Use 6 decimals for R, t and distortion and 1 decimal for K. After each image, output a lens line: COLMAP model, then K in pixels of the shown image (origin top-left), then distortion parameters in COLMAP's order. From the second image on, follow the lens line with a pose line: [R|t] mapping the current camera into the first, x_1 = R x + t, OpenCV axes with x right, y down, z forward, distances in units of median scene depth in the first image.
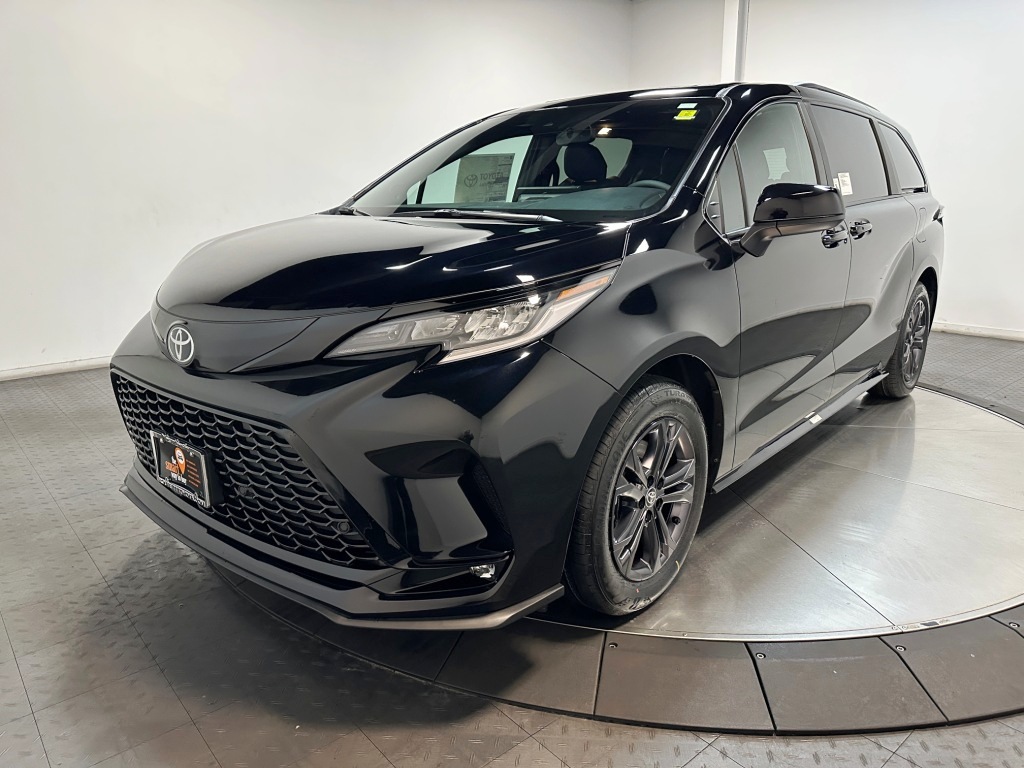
lens RADIAL K [[714.1, 0, 506.3], [0, 714.1, 380.4], [0, 0, 1]] dist [0.125746, -0.208410]
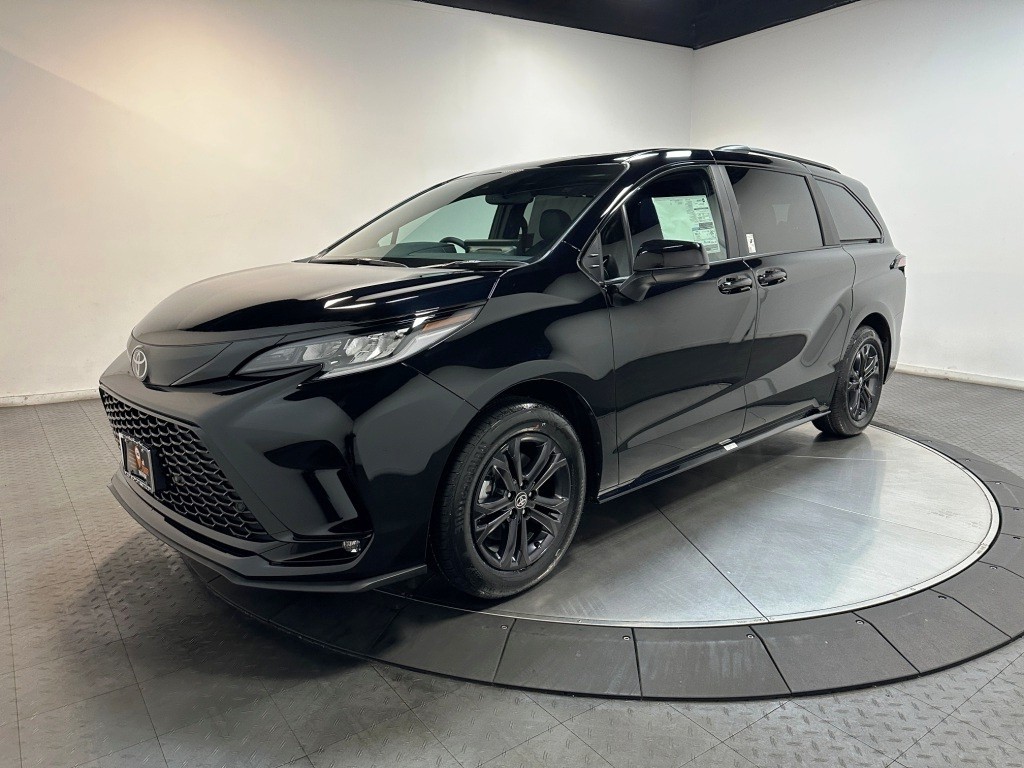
lens RADIAL K [[714.1, 0, 506.3], [0, 714.1, 380.4], [0, 0, 1]] dist [0.125746, -0.208410]
pose [[0.995988, 0.016000, -0.088043, 0.304952], [-0.021385, 0.997935, -0.060565, 0.042894], [0.086892, 0.062205, 0.994274, -0.212015]]
